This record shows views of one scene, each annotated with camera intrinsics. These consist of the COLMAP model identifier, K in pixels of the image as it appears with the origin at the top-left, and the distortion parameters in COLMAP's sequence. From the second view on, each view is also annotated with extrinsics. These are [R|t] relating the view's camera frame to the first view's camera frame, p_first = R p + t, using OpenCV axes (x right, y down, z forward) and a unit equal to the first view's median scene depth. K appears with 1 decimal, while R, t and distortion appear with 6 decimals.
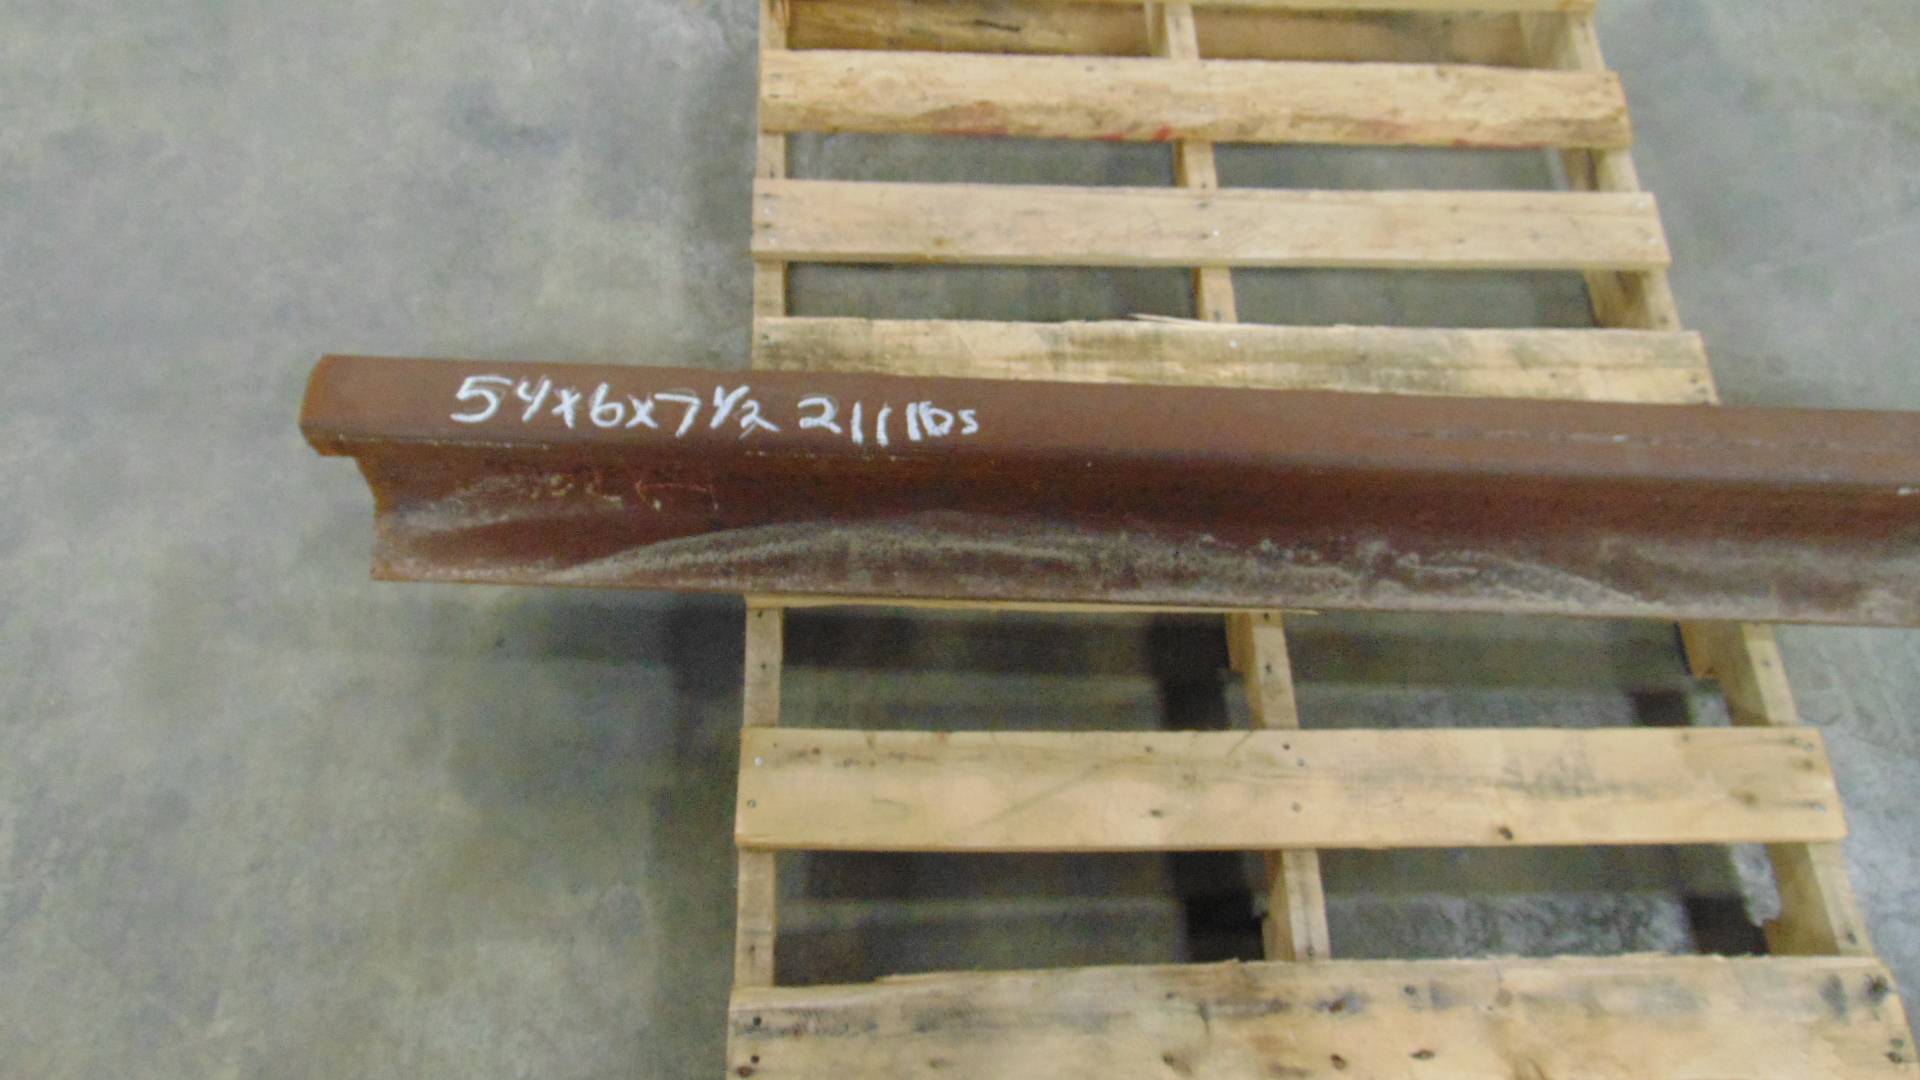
lens RADIAL K [[1434.1, 0, 949.7], [0, 1434.1, 539.7], [0, 0, 1]] dist [-0.047187, 0.095341]
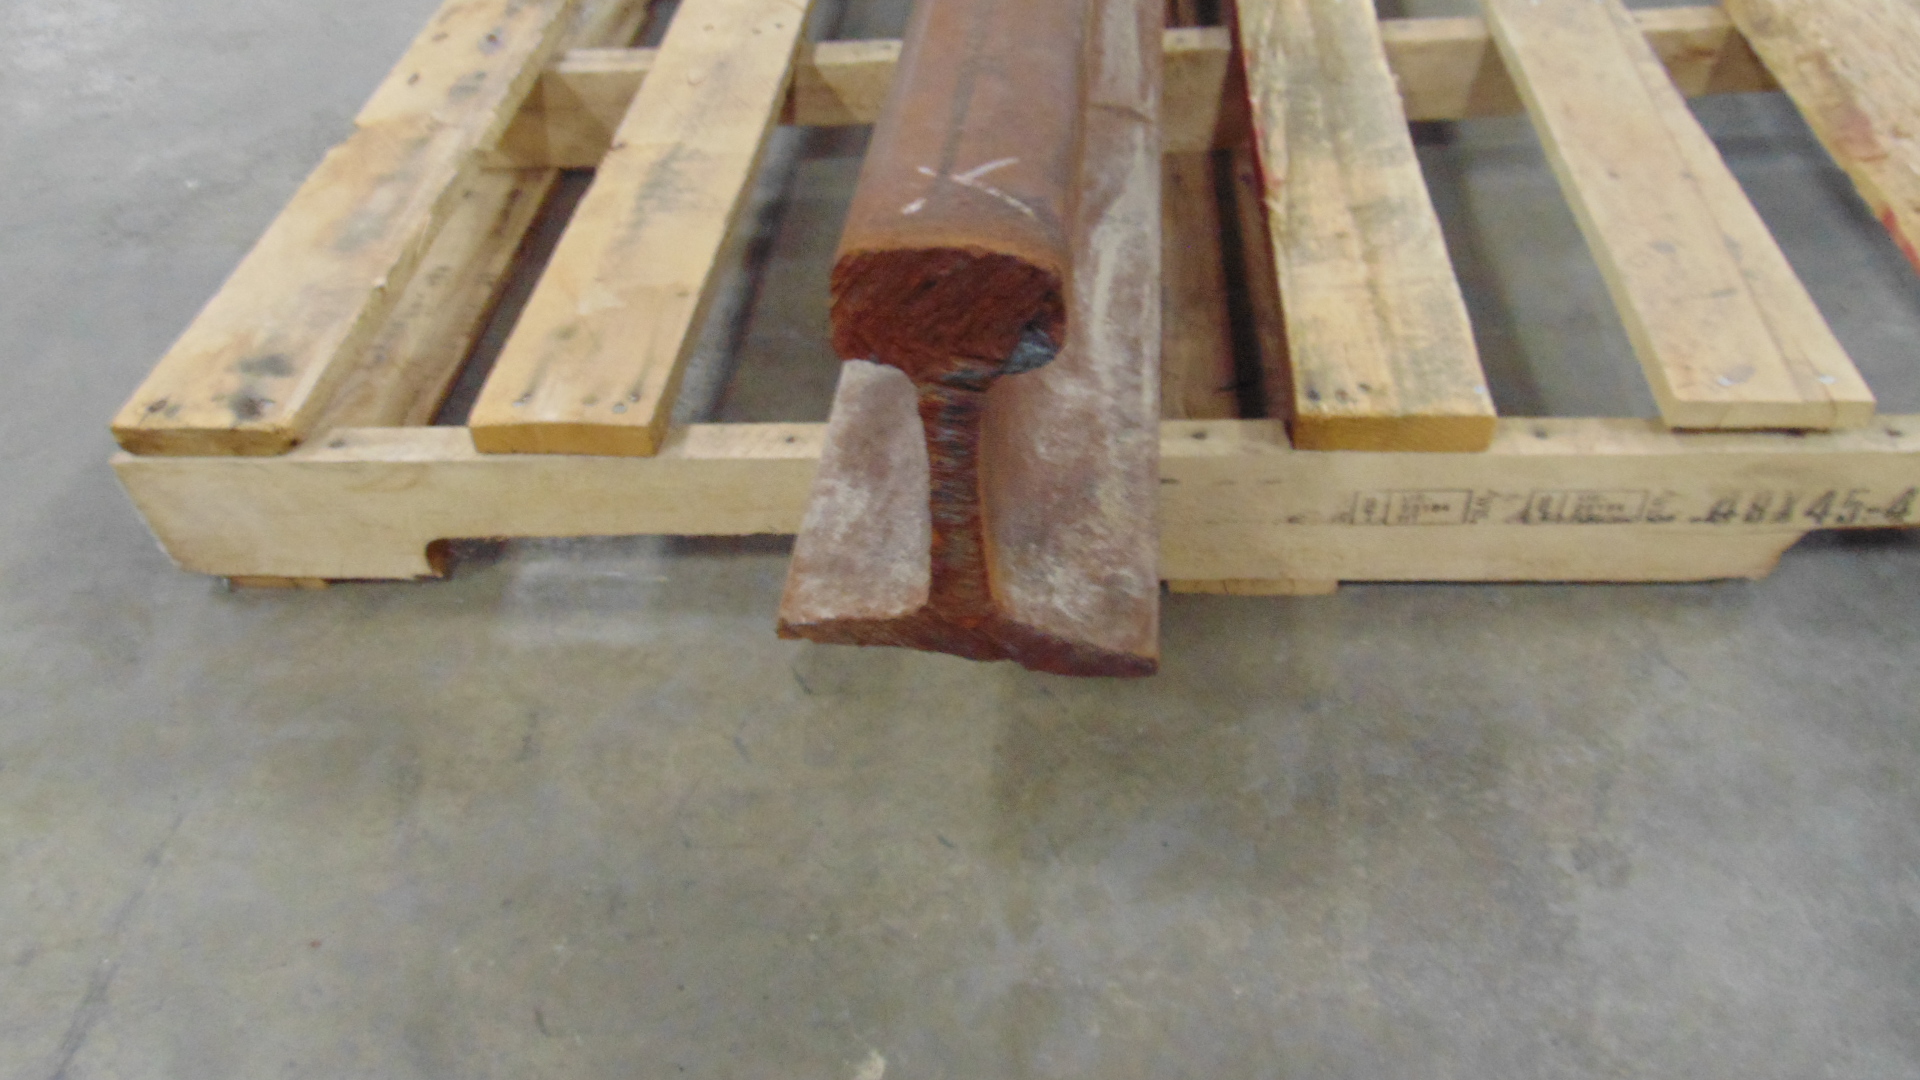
lens RADIAL K [[1434.1, 0, 949.7], [0, 1434.1, 539.7], [0, 0, 1]] dist [-0.047187, 0.095341]
pose [[-0.099344, 0.658240, -0.746225, 1.059936], [-0.873858, 0.300972, 0.381821, -0.178818], [0.475922, 0.690026, 0.545309, 0.785393]]
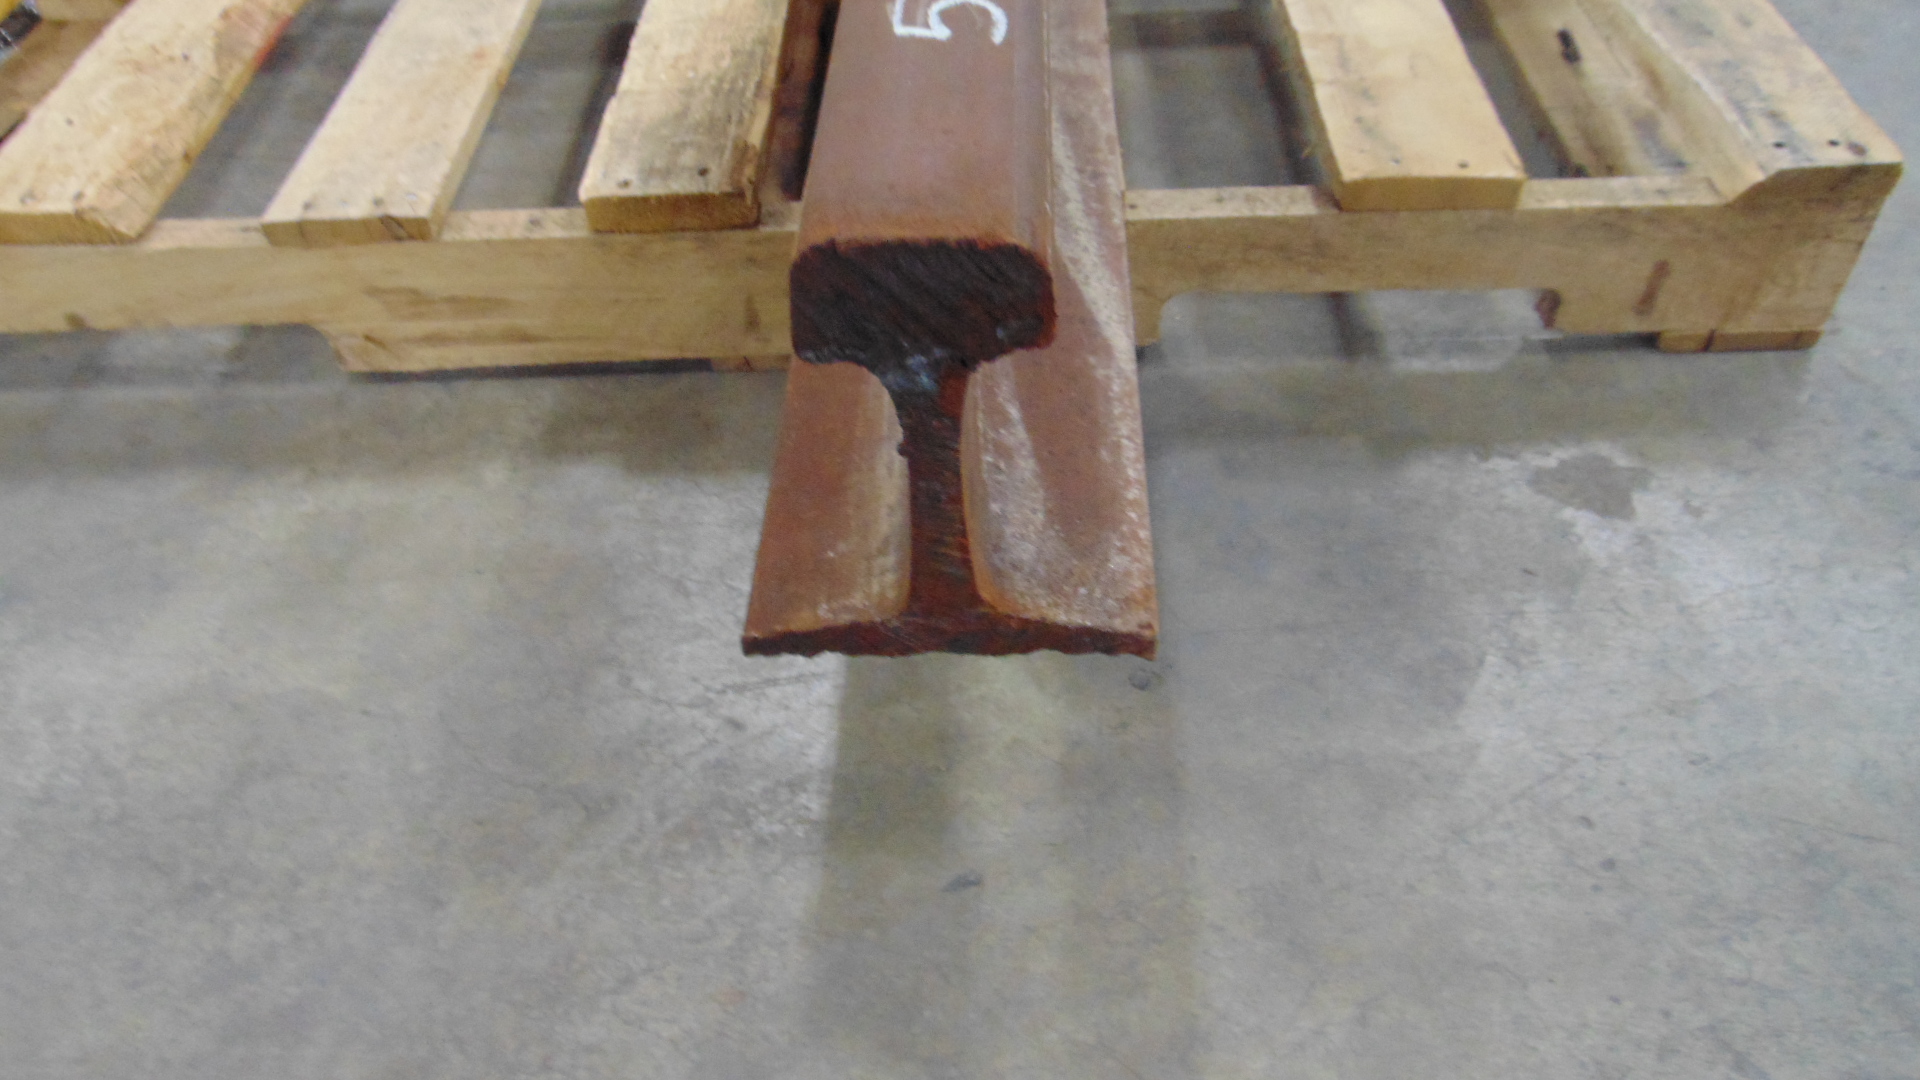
lens RADIAL K [[1434.1, 0, 949.7], [0, 1434.1, 539.7], [0, 0, 1]] dist [-0.047187, 0.095341]
pose [[0.020739, -0.755388, 0.654949, -0.666799], [0.917306, 0.274925, 0.288039, -0.163352], [-0.397643, 0.594815, 0.698624, 0.703854]]
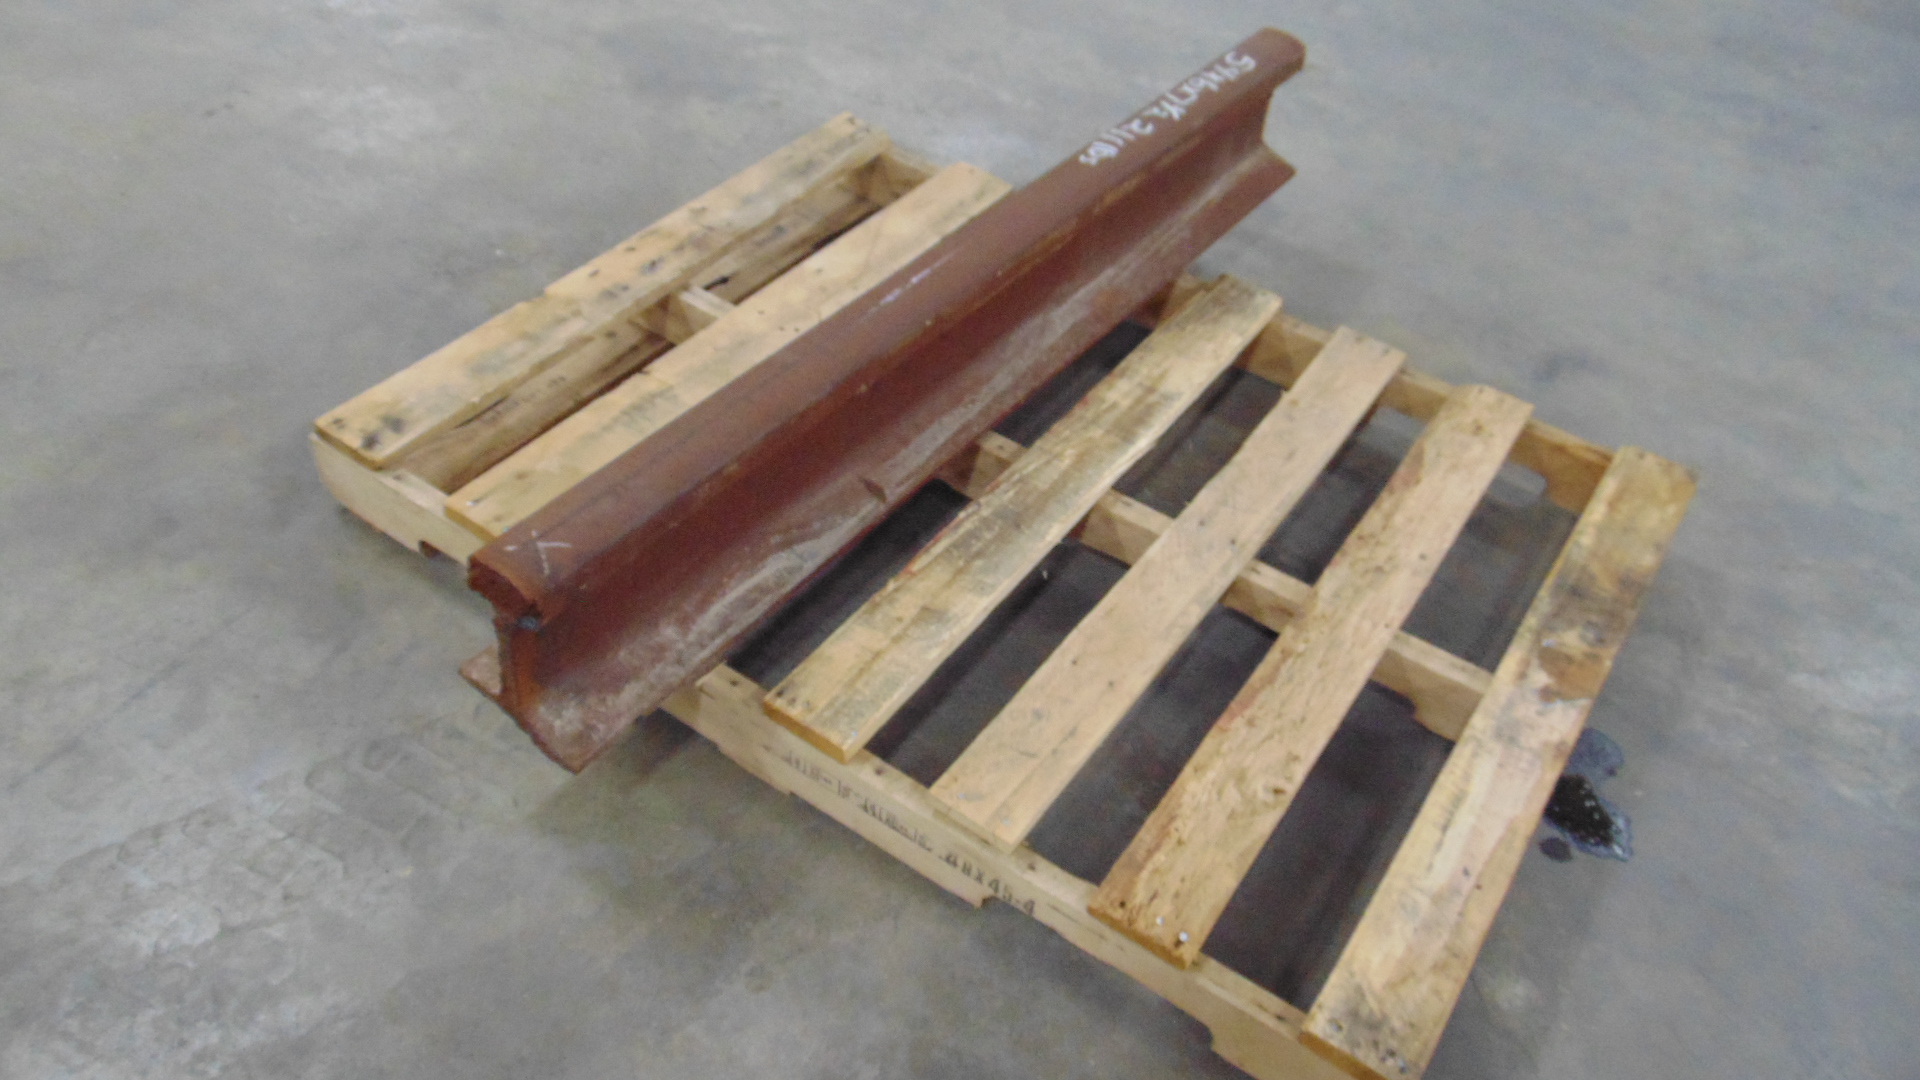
lens RADIAL K [[1434.1, 0, 949.7], [0, 1434.1, 539.7], [0, 0, 1]] dist [-0.047187, 0.095341]
pose [[-0.566585, 0.496751, -0.657434, 1.158069], [-0.791322, -0.105549, 0.602220, -0.827071], [0.229762, 0.861451, 0.452893, 0.572188]]
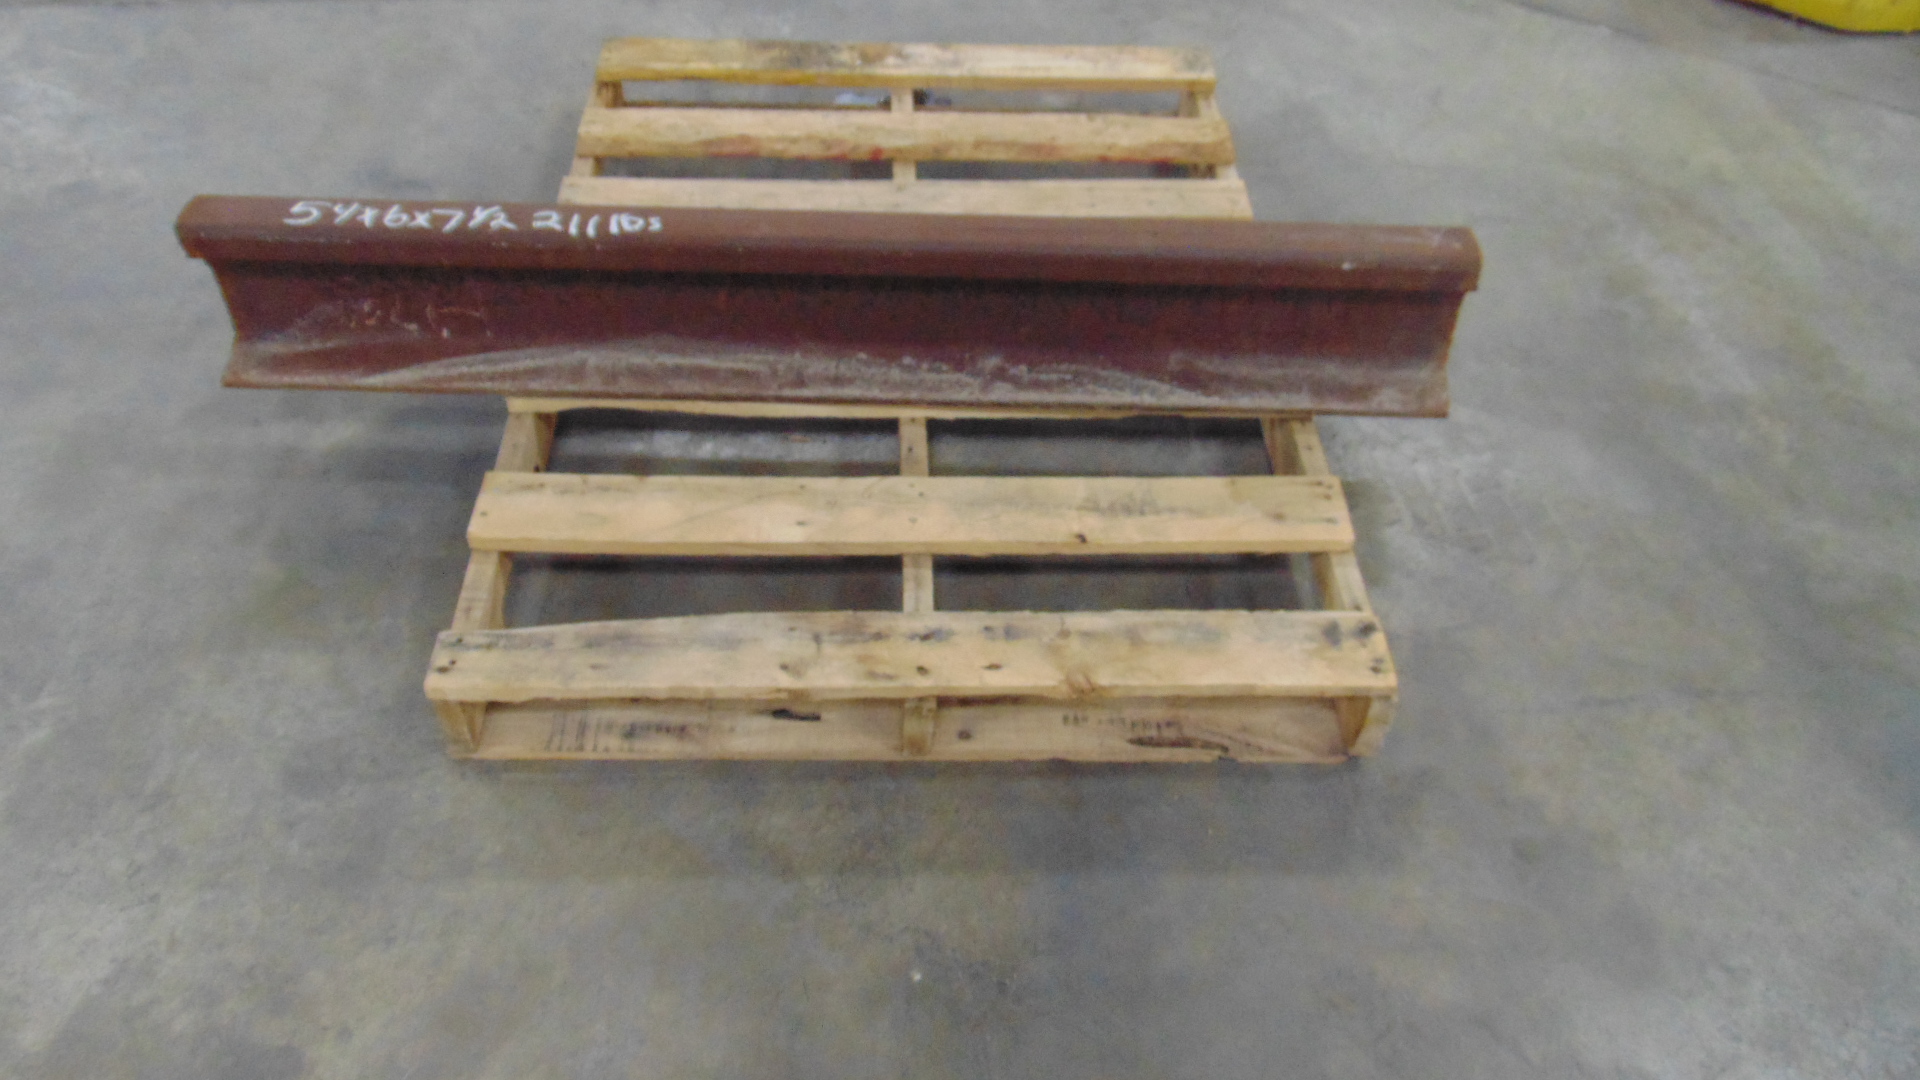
lens RADIAL K [[1434.1, 0, 949.7], [0, 1434.1, 539.7], [0, 0, 1]] dist [-0.047187, 0.095341]
pose [[0.999722, -0.016104, -0.017231, 0.287244], [0.010031, 0.951554, -0.307317, 0.576190], [0.021345, 0.307059, 0.951451, -0.195950]]
